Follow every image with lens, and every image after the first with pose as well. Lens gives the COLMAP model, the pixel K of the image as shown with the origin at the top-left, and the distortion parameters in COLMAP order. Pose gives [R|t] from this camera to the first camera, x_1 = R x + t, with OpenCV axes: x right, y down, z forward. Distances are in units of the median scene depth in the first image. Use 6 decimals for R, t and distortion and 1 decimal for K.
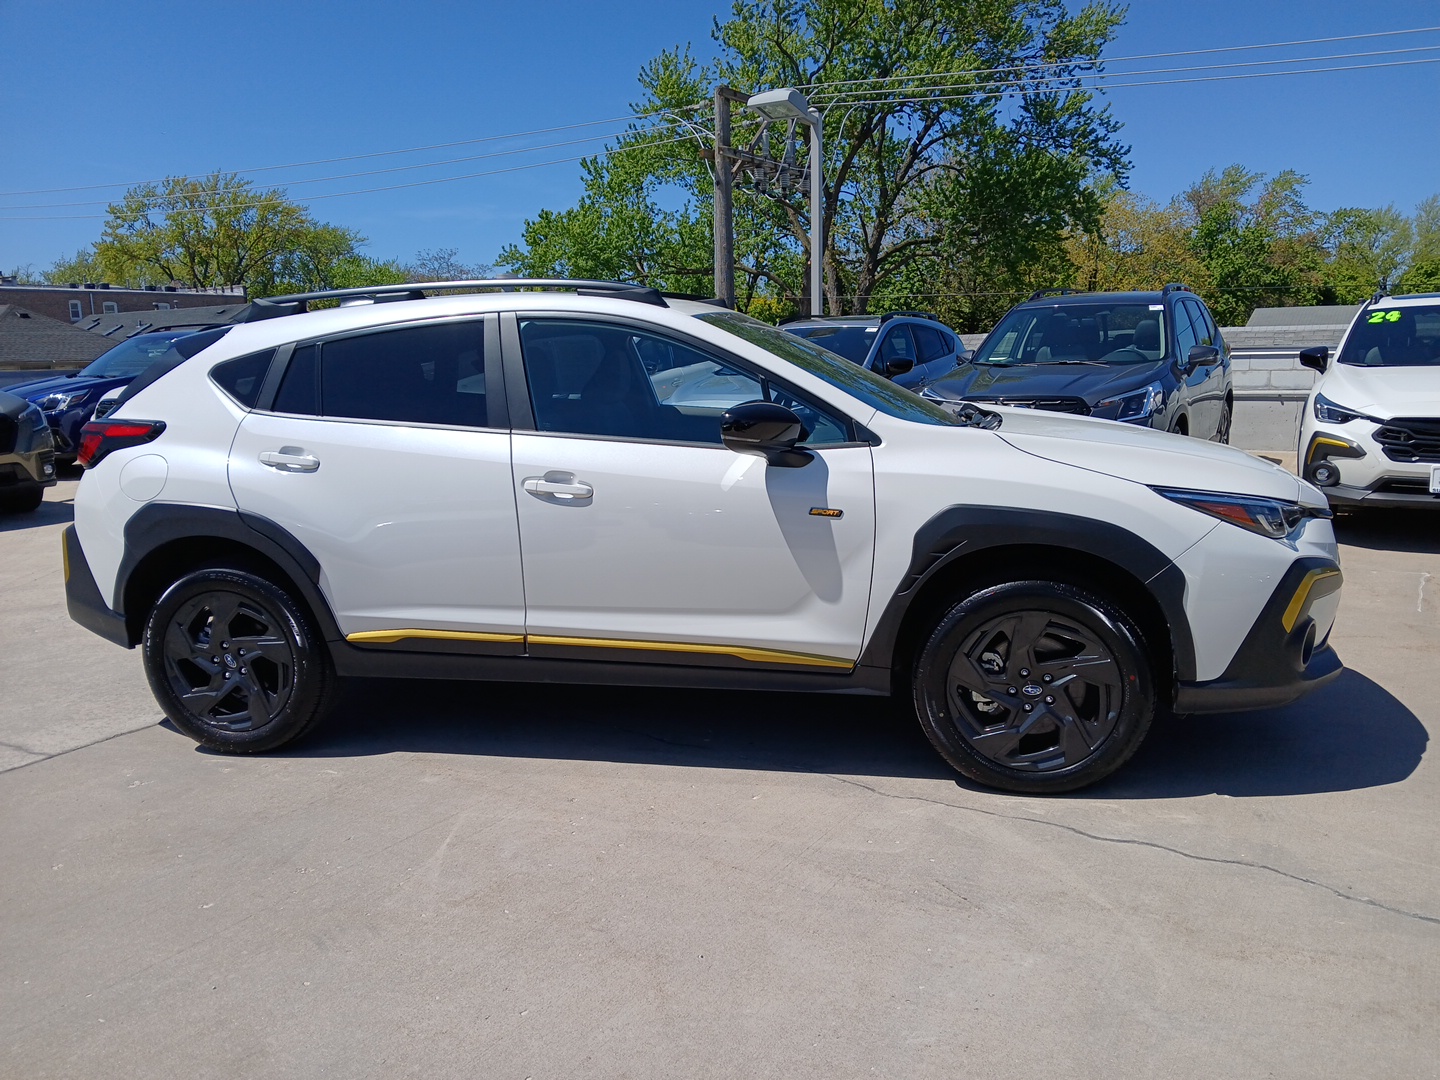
lens RADIAL K [[1116.5, 0, 720.0], [0, 1116.5, 540.0], [0, 0, 1]] dist [0.059509, -0.122240]
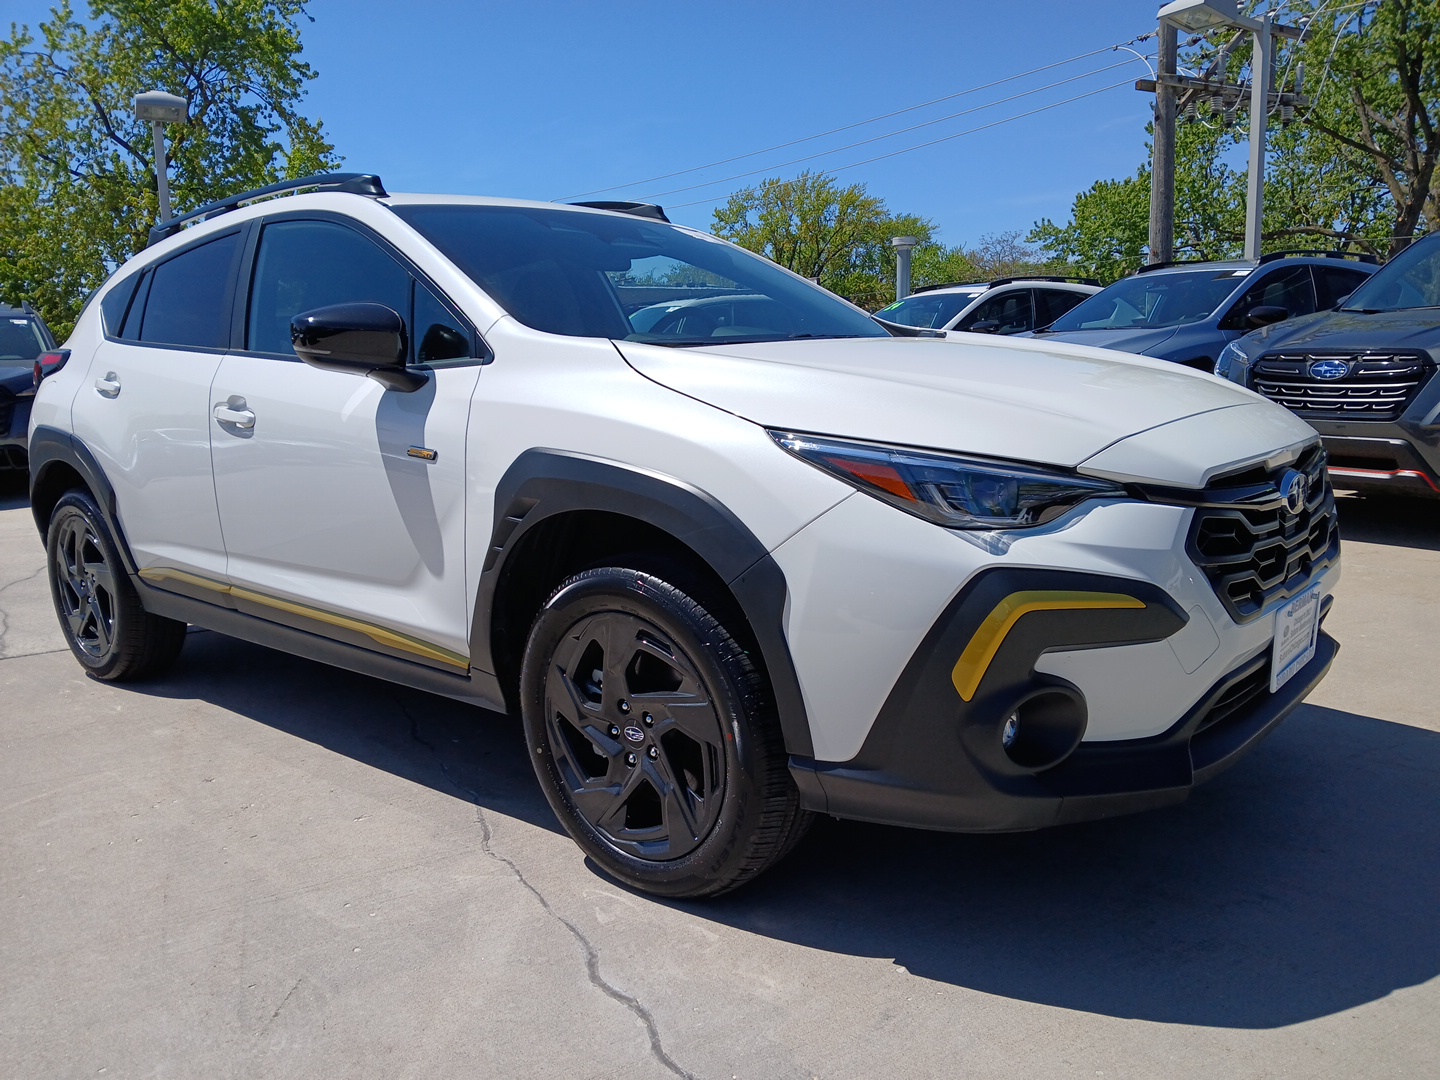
lens RADIAL K [[1116.5, 0, 720.0], [0, 1116.5, 540.0], [0, 0, 1]] dist [0.059509, -0.122240]
pose [[0.879534, 0.074199, -0.470016, 0.610742], [-0.068575, 0.997221, 0.029102, -0.002711], [0.470869, 0.006635, 0.882178, 0.431964]]
